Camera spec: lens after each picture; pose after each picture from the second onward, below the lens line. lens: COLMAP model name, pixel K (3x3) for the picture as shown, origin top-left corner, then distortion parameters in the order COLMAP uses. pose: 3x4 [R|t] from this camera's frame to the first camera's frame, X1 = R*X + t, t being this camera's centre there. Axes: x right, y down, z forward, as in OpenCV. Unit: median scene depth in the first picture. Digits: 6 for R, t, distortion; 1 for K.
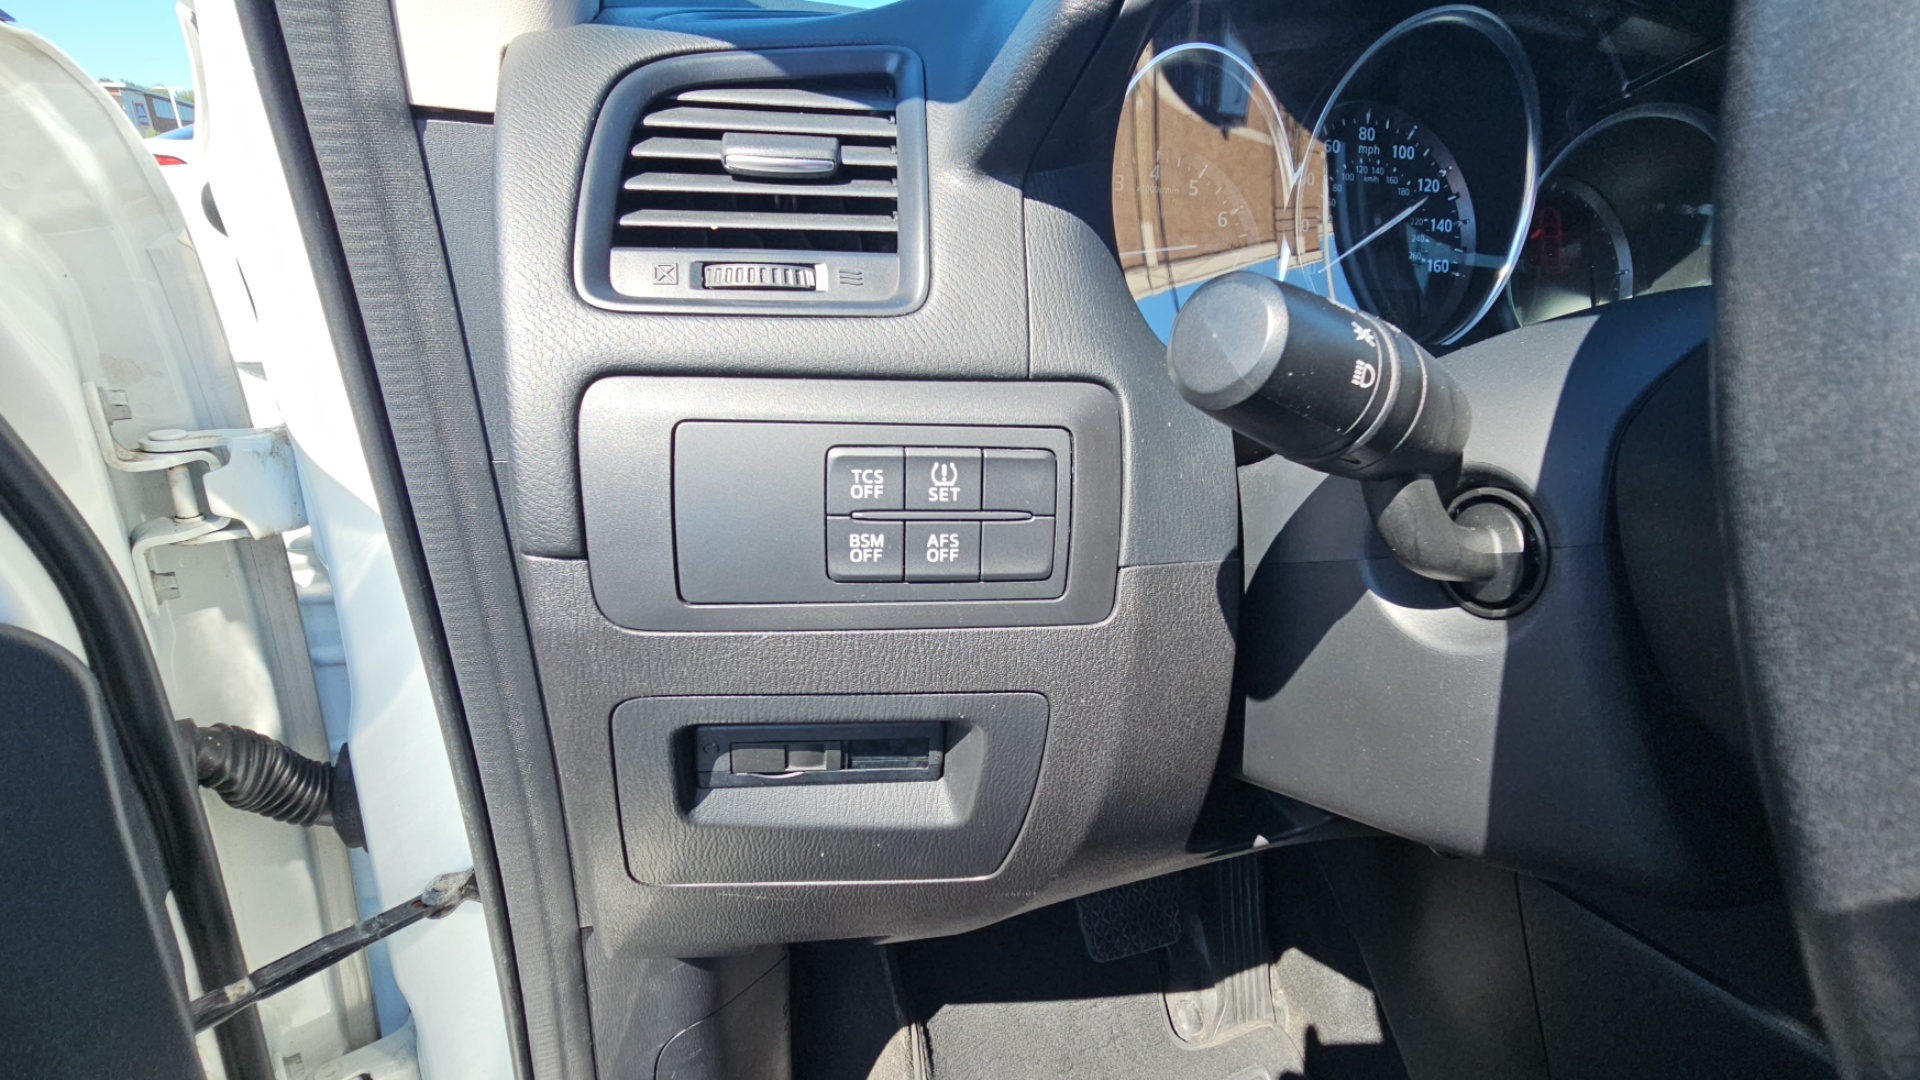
lens RADIAL K [[861.6, 0, 978.4], [0, 861.6, 548.1], [0, 0, 1]] dist [-0.000056, -0.003265]
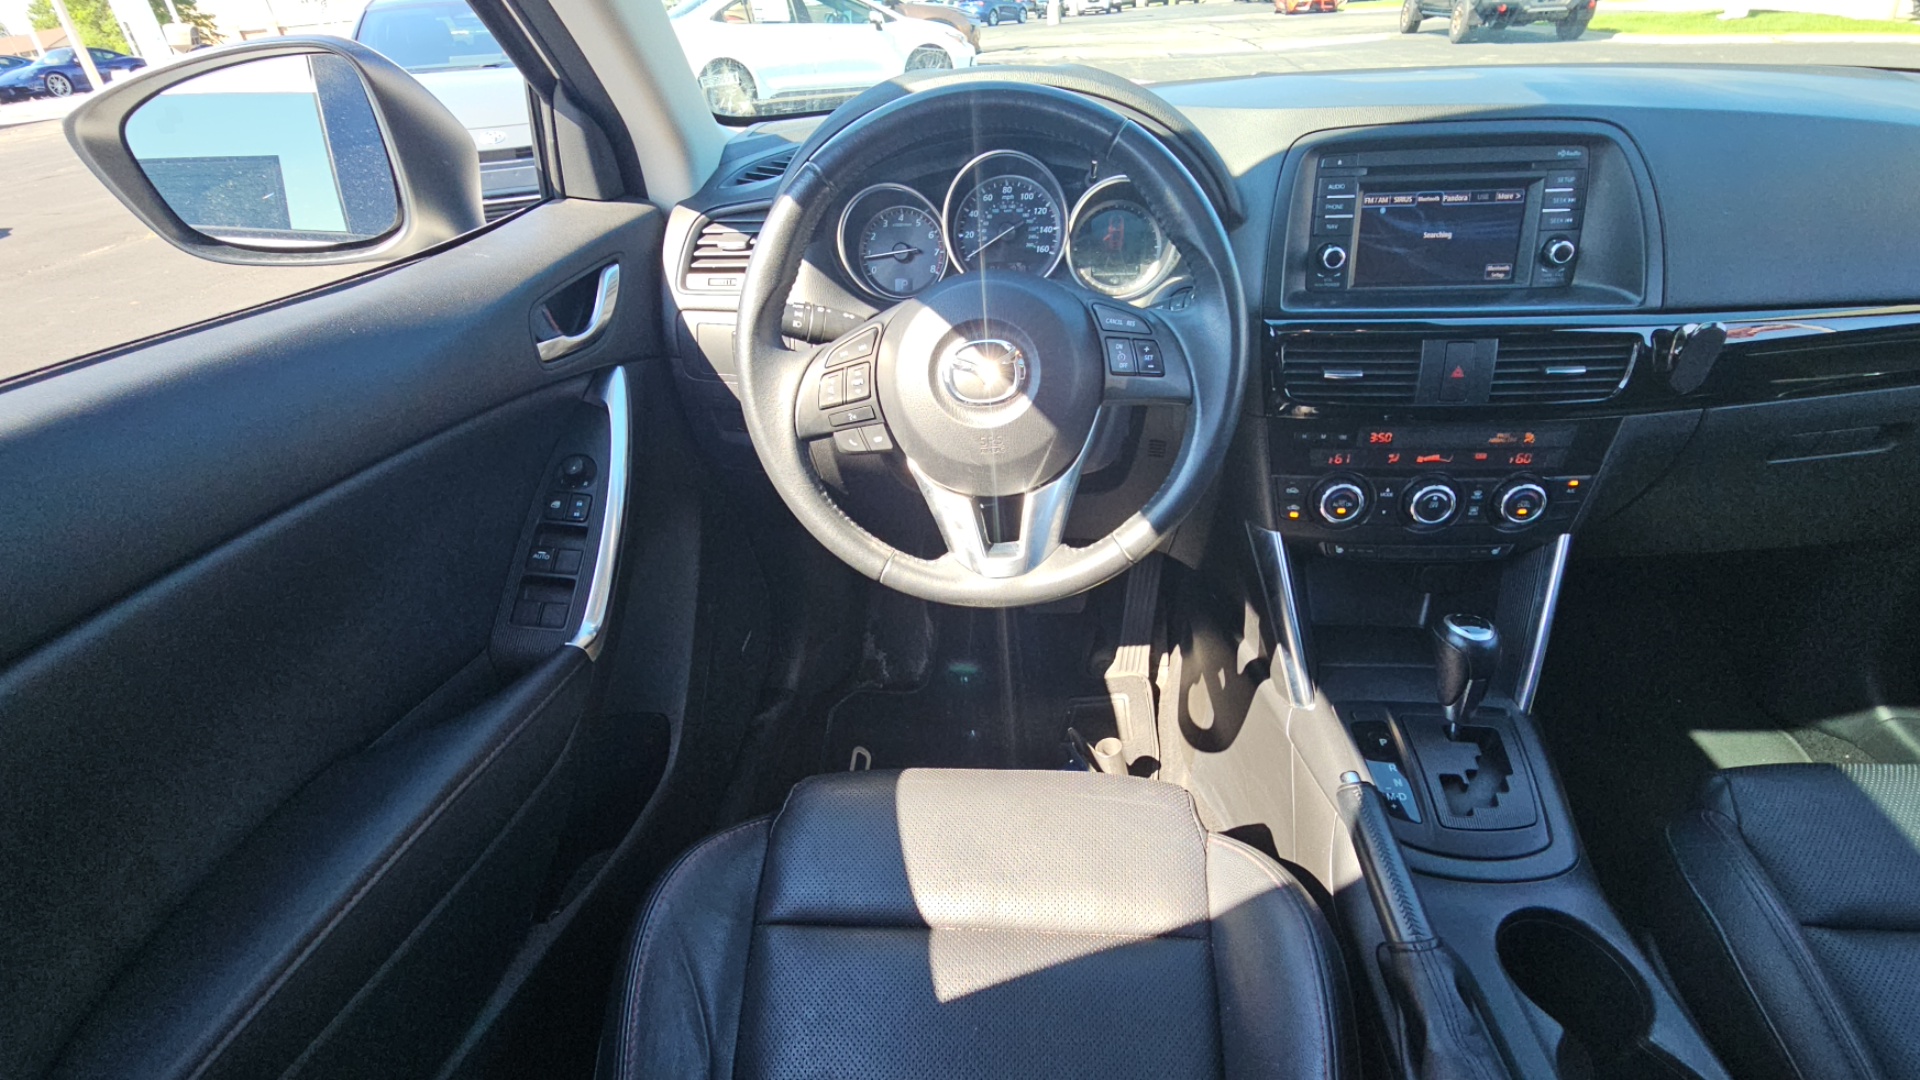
lens RADIAL K [[849.7, 0, 979.4], [0, 849.7, 545.7], [0, 0, 1]] dist [0.002821, -0.006581]
pose [[0.911823, 0.138549, -0.386502, 1.380713], [-0.064139, 0.977854, 0.199217, -0.008078], [0.405544, -0.156861, 0.900516, -1.186466]]
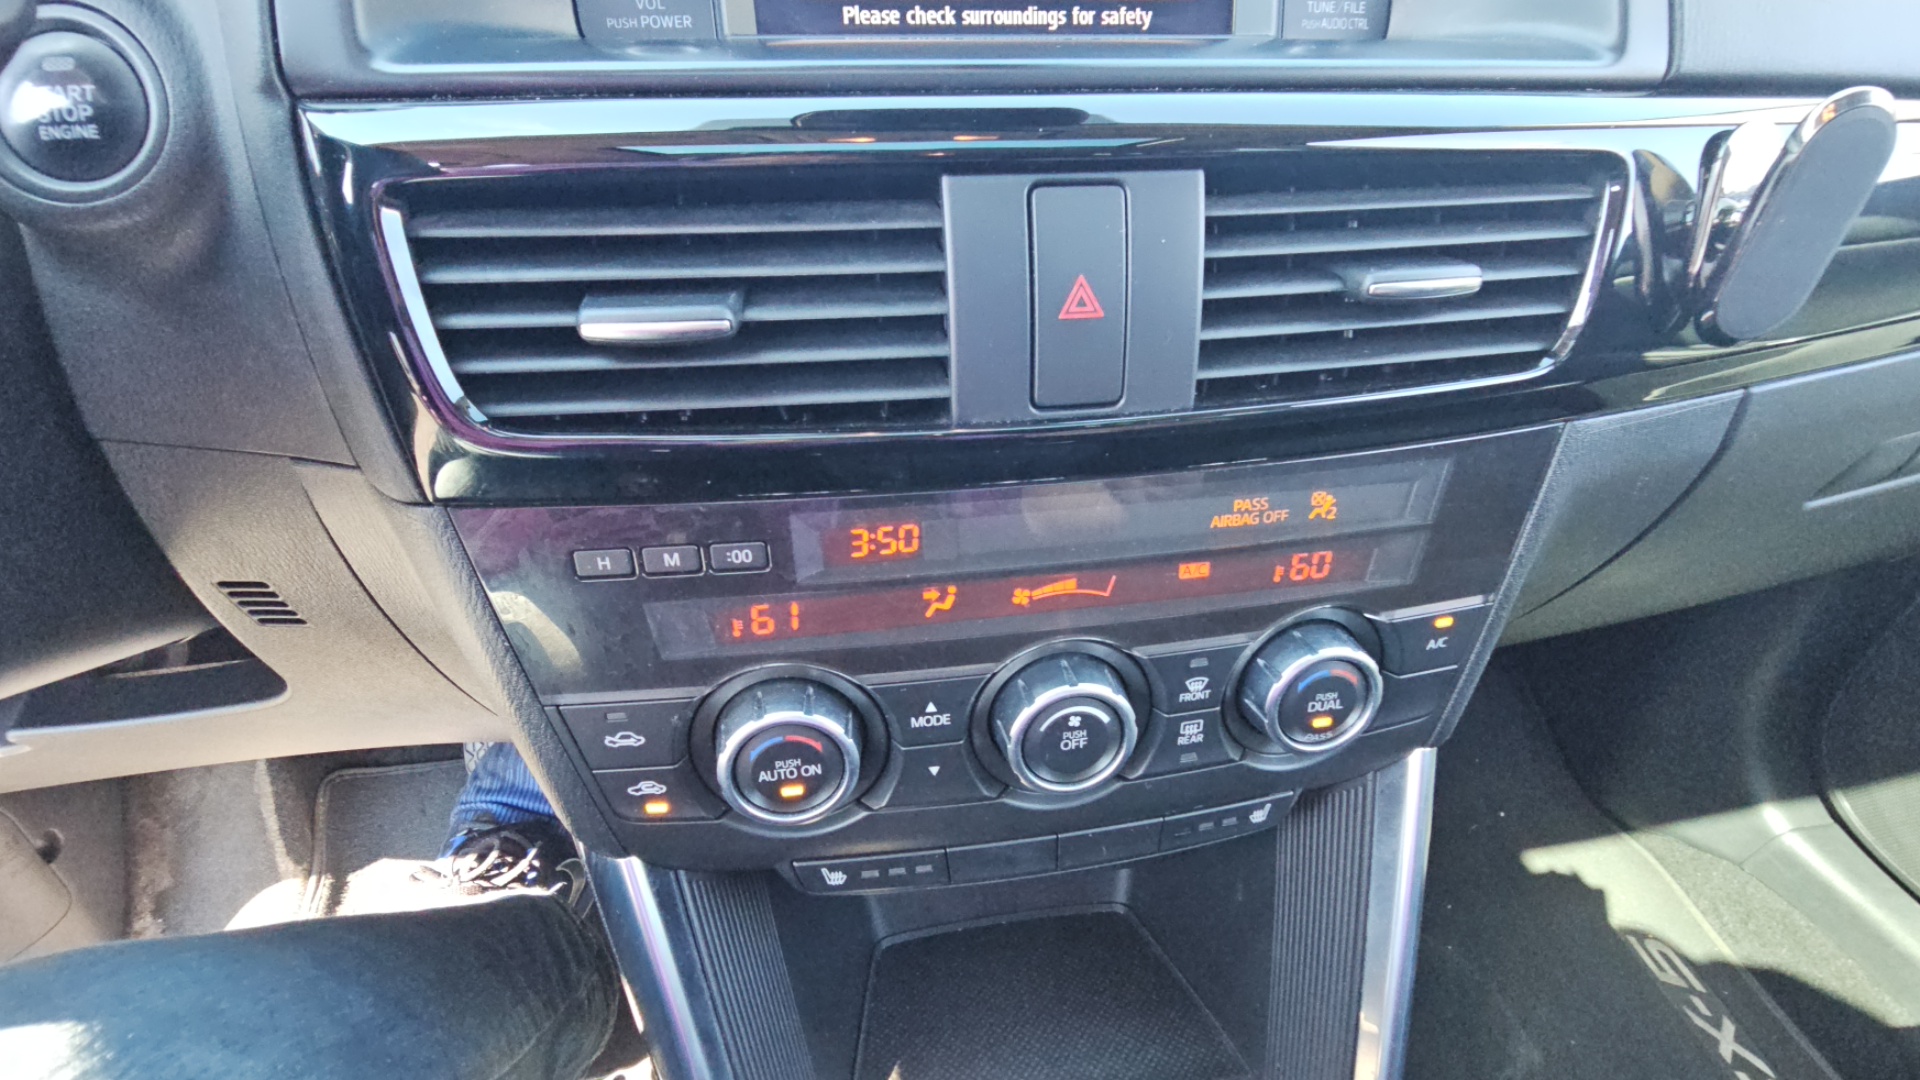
lens RADIAL K [[849.5, 0, 977.6], [0, 849.5, 549.6], [0, 0, 1]] dist [0.002043, -0.006031]
pose [[0.988481, 0.041737, -0.145476, 1.580003], [-0.014017, 0.982337, 0.186593, -0.024847], [0.150695, -0.182405, 0.971607, 0.432355]]
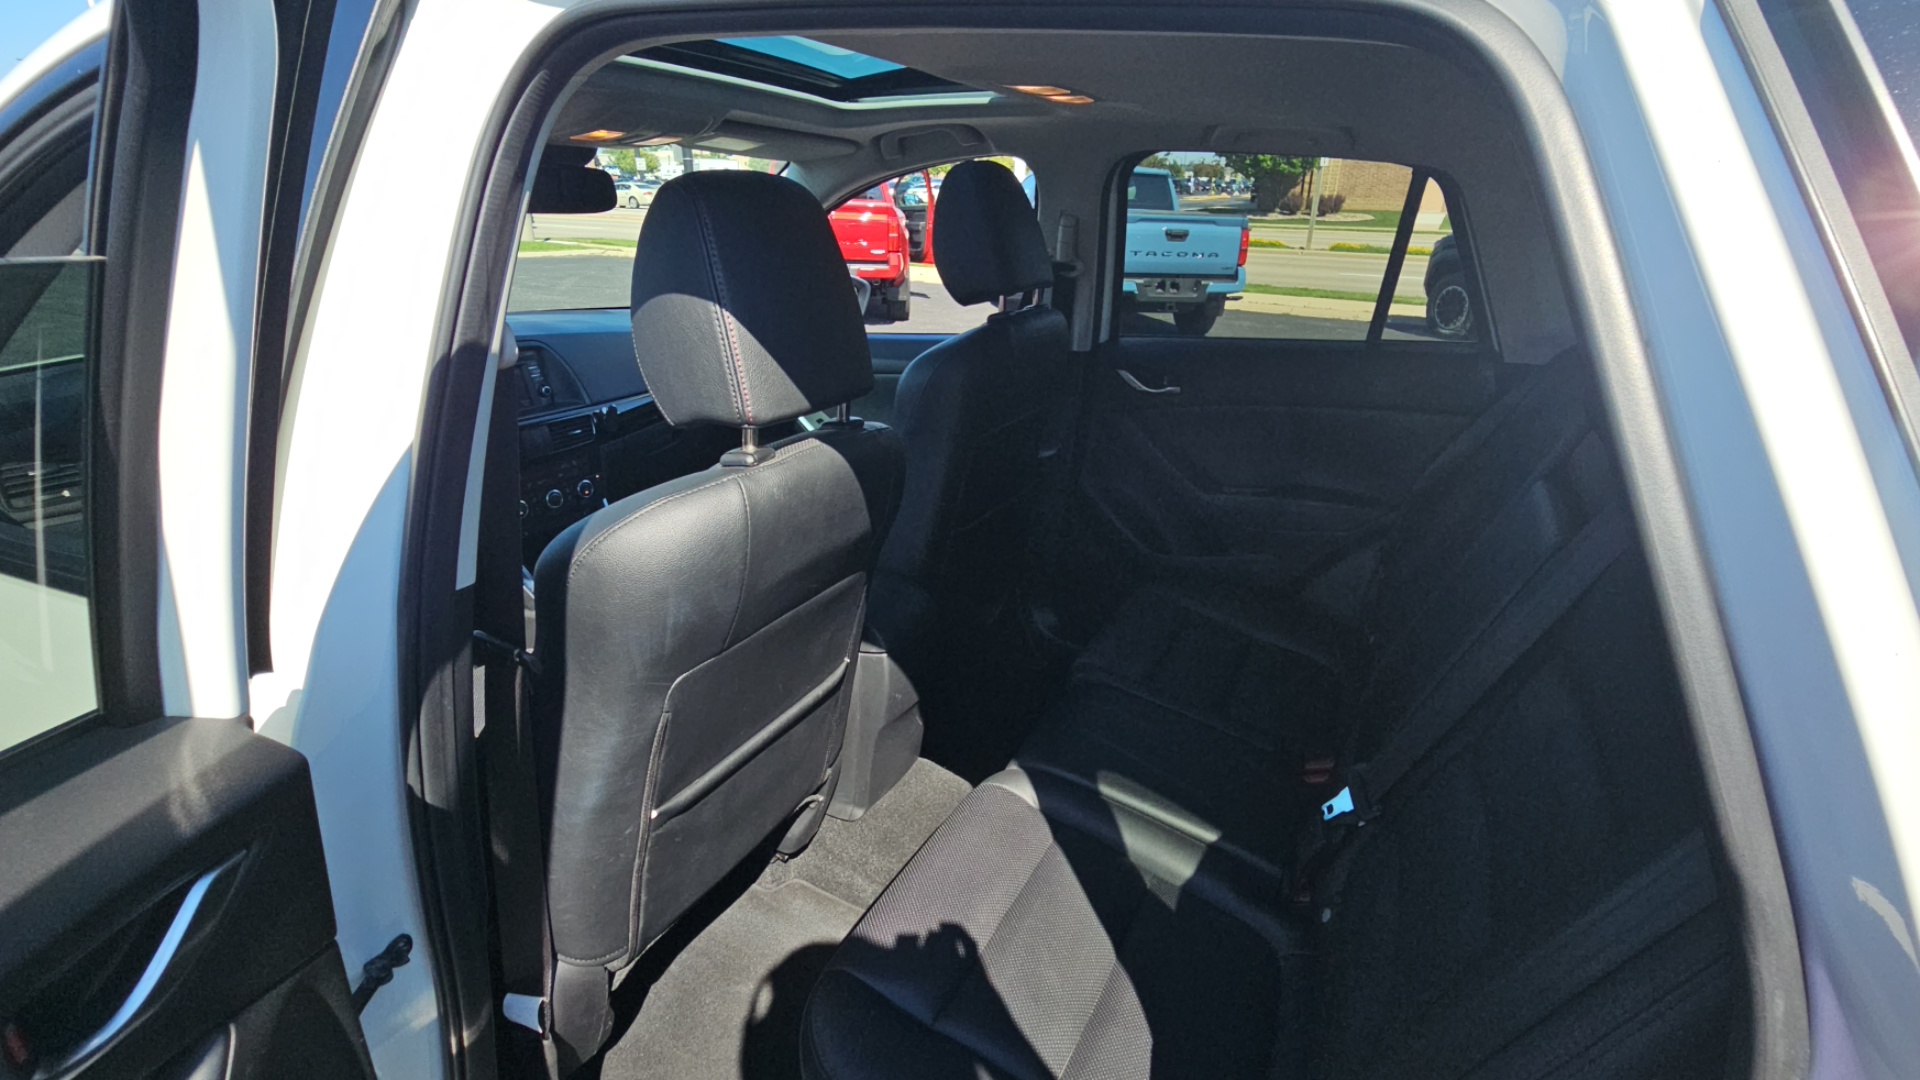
lens RADIAL K [[860.6, 0, 981.4], [0, 860.6, 540.3], [0, 0, 1]] dist [0.003124, -0.005791]
pose [[0.701992, -0.288970, 0.650926, 0.113527], [0.276863, 0.952822, 0.124409, 0.496575], [-0.656167, 0.092883, 0.748878, -3.869313]]
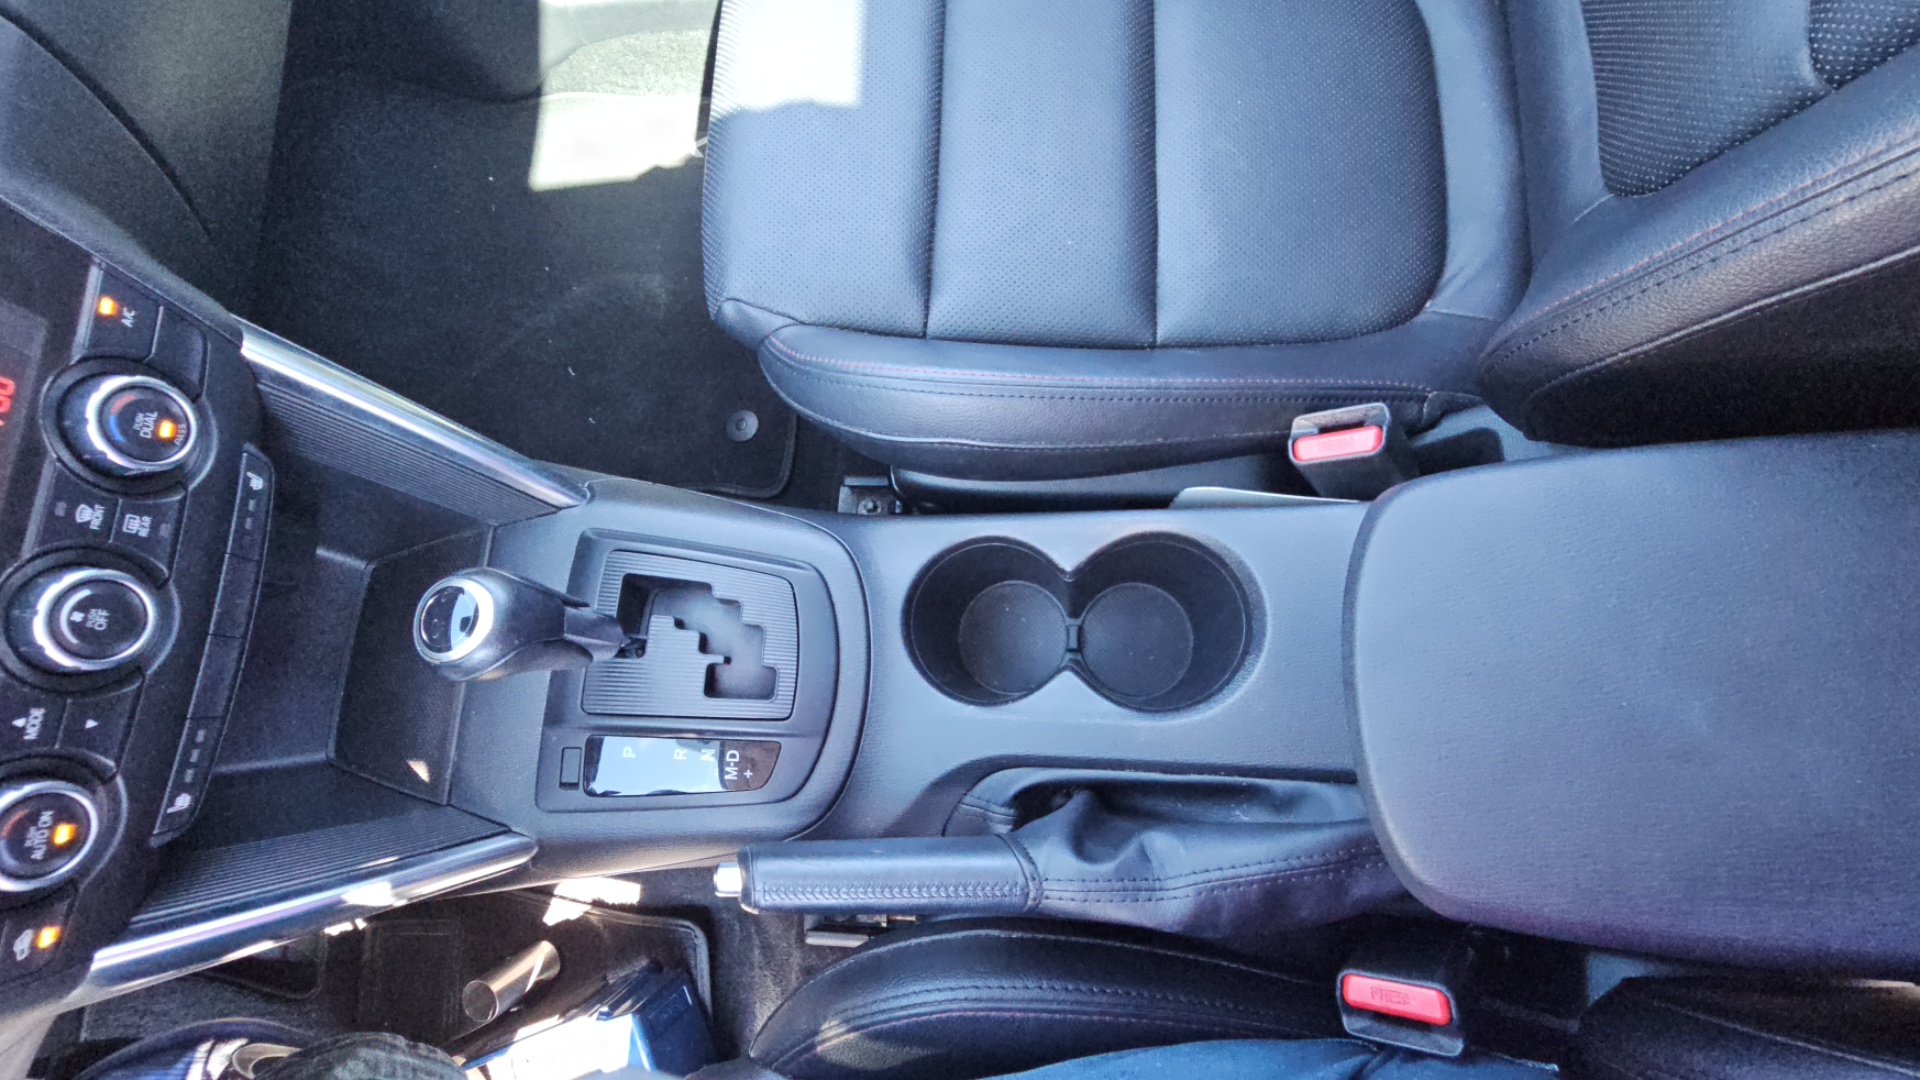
lens RADIAL K [[855.9, 0, 981.3], [0, 855.9, 545.9], [0, 0, 1]] dist [0.003086, -0.005366]
pose [[0.352972, -0.929371, 0.108075, 1.842107], [0.474528, 0.277371, 0.835397, -0.080819], [-0.806371, -0.243588, 0.538917, -0.102142]]
